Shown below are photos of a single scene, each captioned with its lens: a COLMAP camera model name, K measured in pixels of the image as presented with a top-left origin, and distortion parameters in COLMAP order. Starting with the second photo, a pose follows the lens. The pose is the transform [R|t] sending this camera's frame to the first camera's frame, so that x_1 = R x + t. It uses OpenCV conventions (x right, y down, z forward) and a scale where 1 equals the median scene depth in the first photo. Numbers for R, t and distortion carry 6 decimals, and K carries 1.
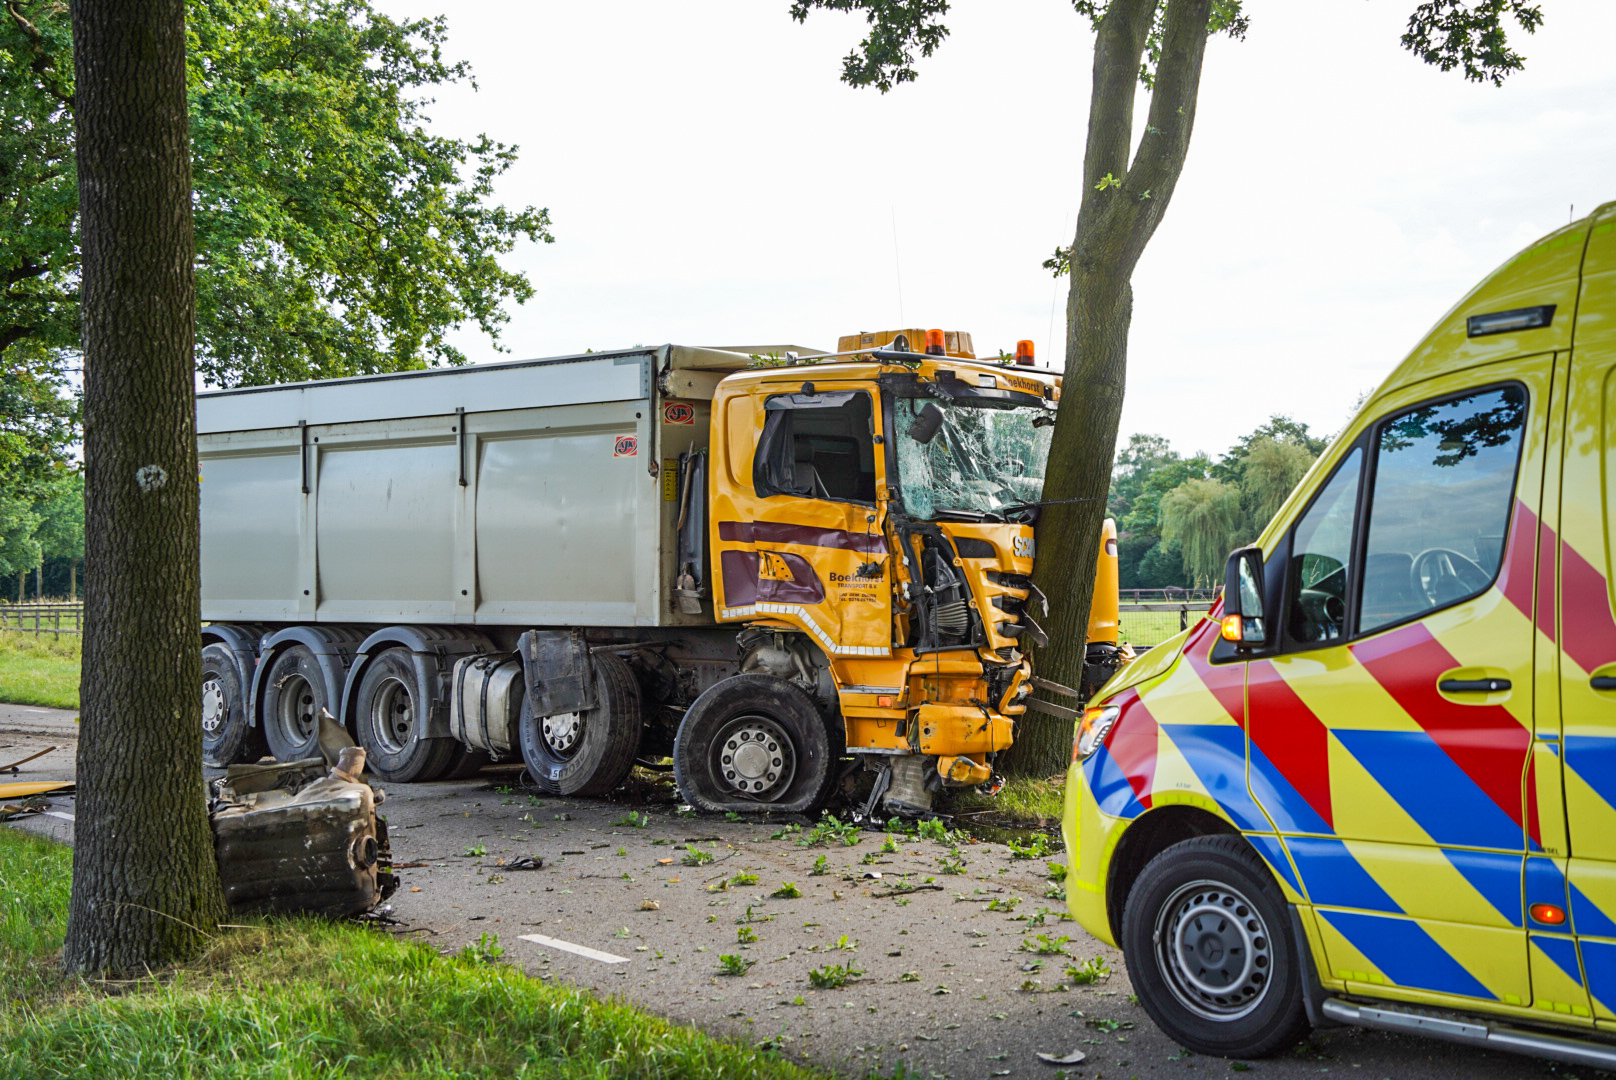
lens RADIAL K [[2512.6, 0, 808.0], [0, 2512.6, 540.0], [0, 0, 1]] dist [0.025259, 0.019768]
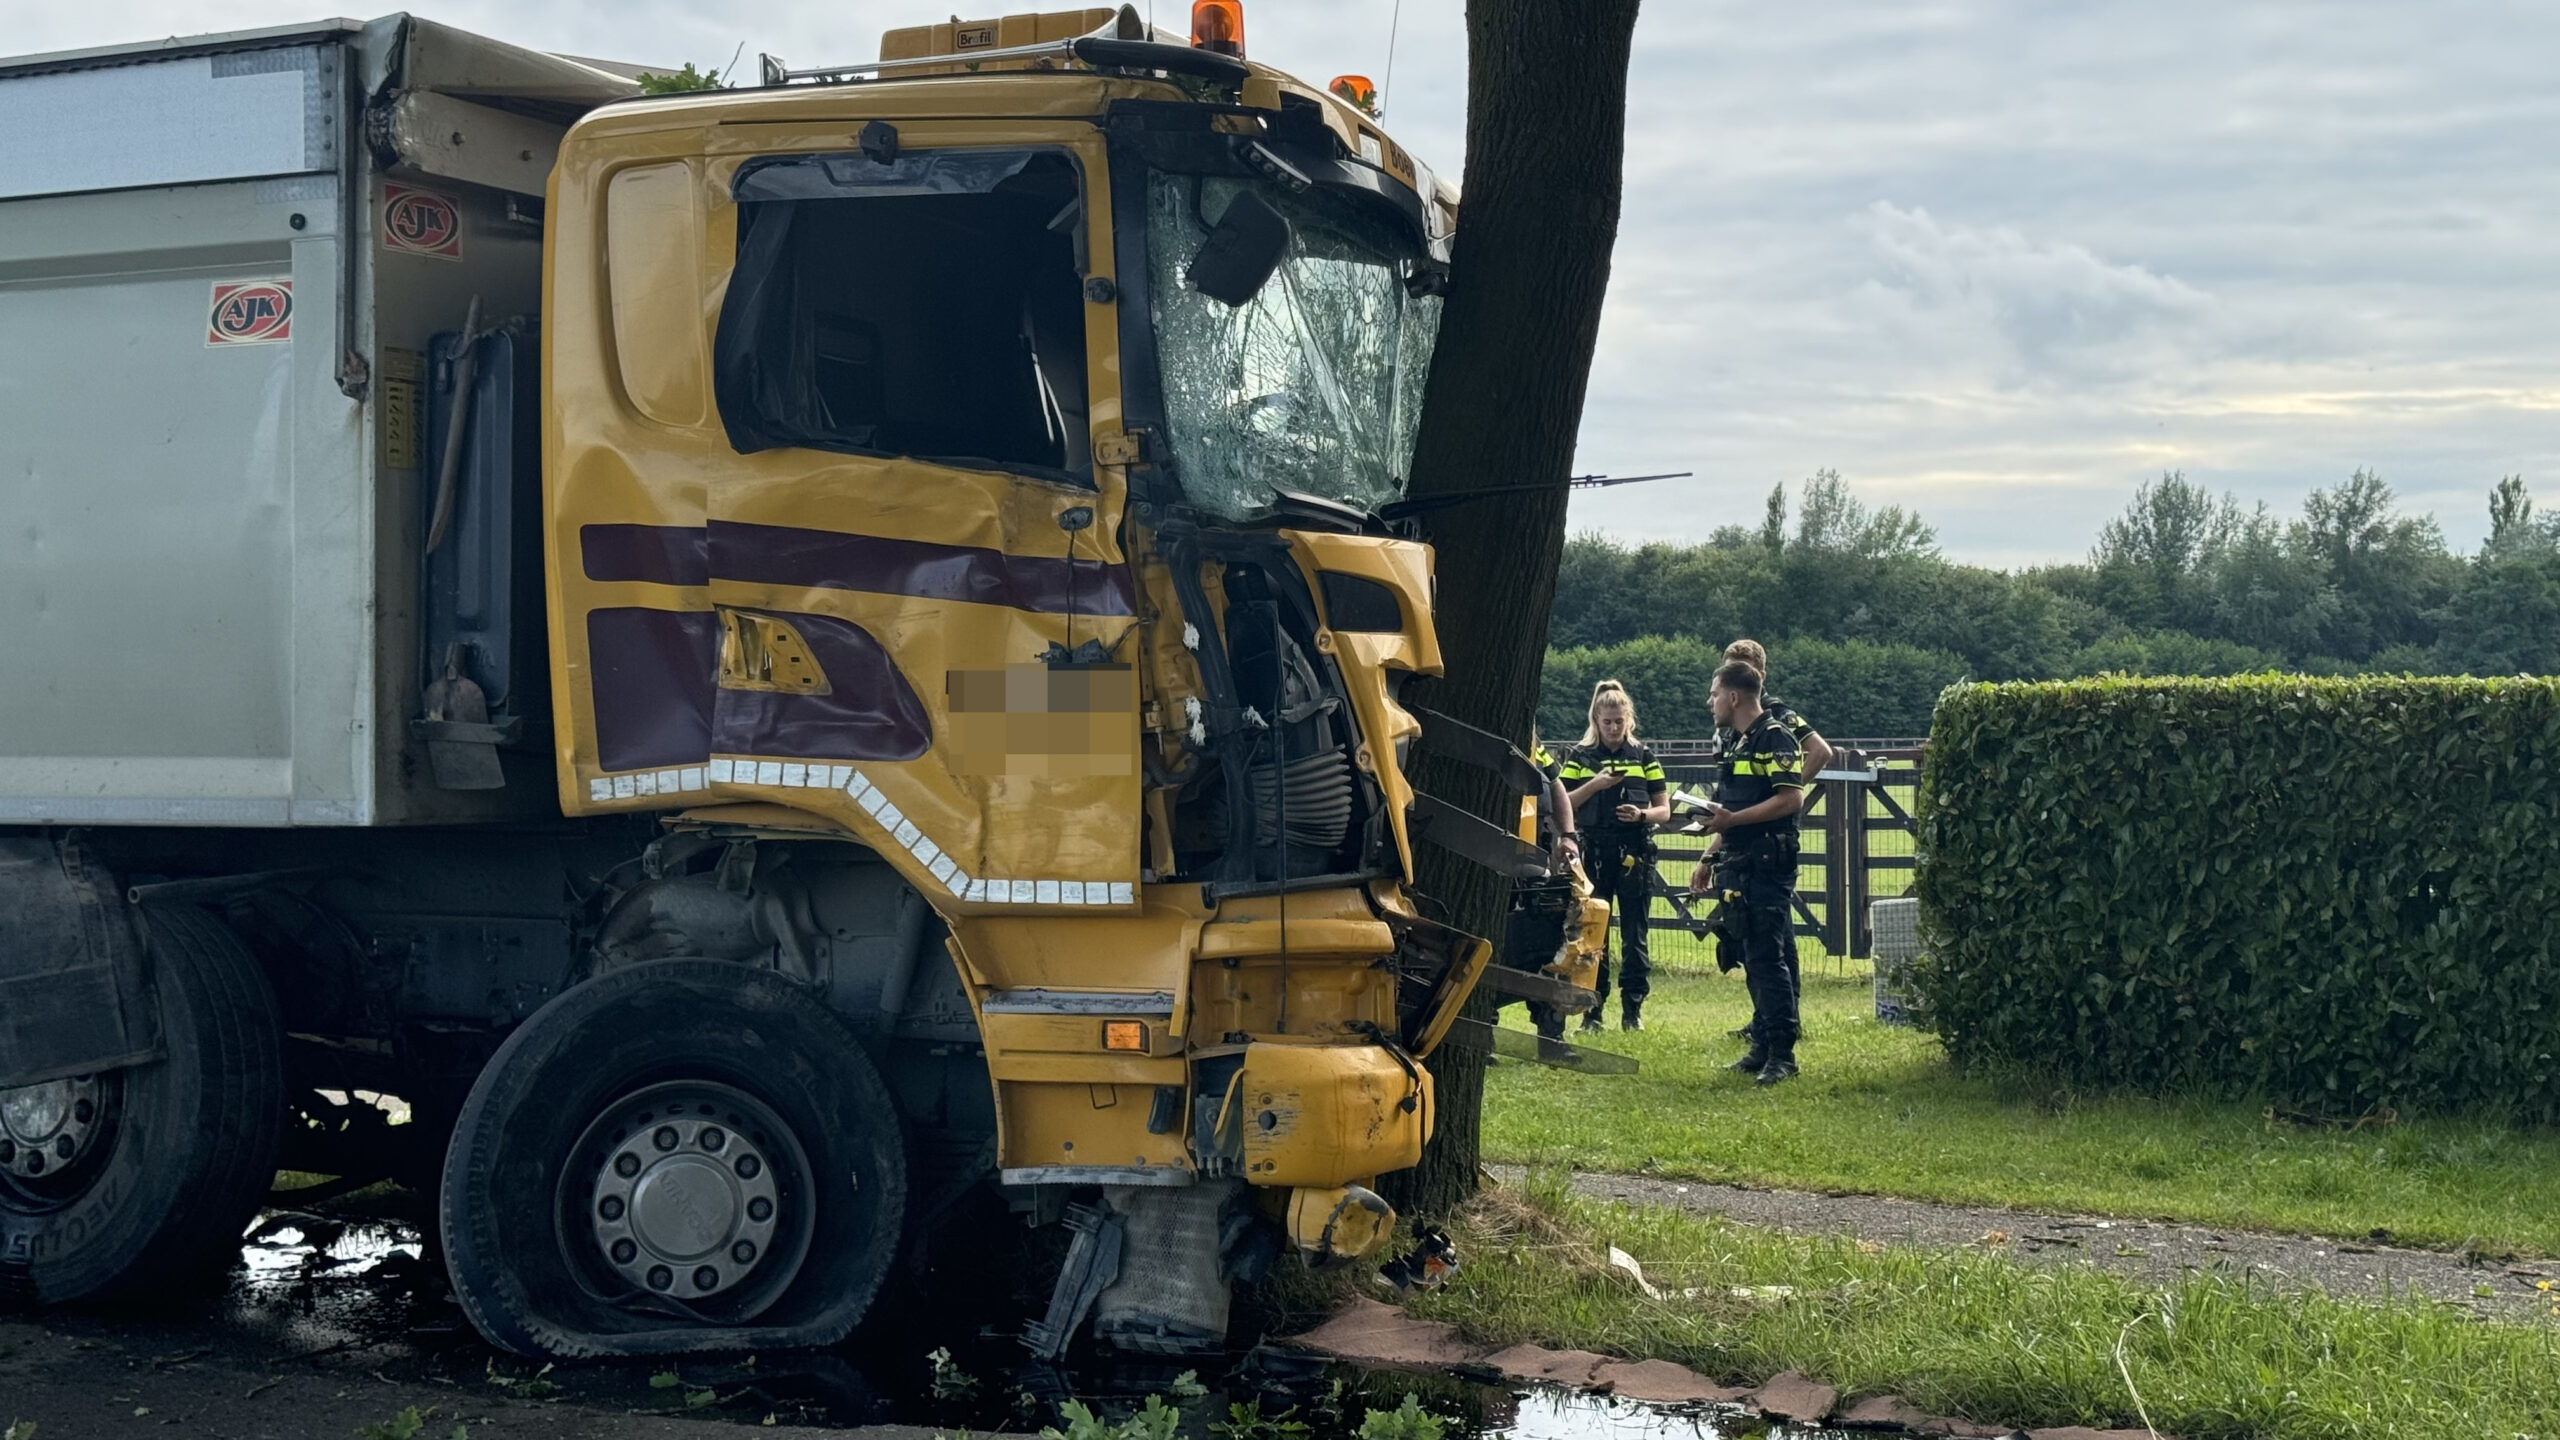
lens RADIAL K [[3444.6, 0, 1279.2], [0, 3444.6, 790.5], [0, 0, 1]] dist [0.051294, -0.014521]
pose [[0.934679, -0.004241, 0.355467, -0.117680], [-0.006363, 0.999569, 0.028658, 0.015434], [-0.355435, -0.029048, 0.934249, 0.528739]]
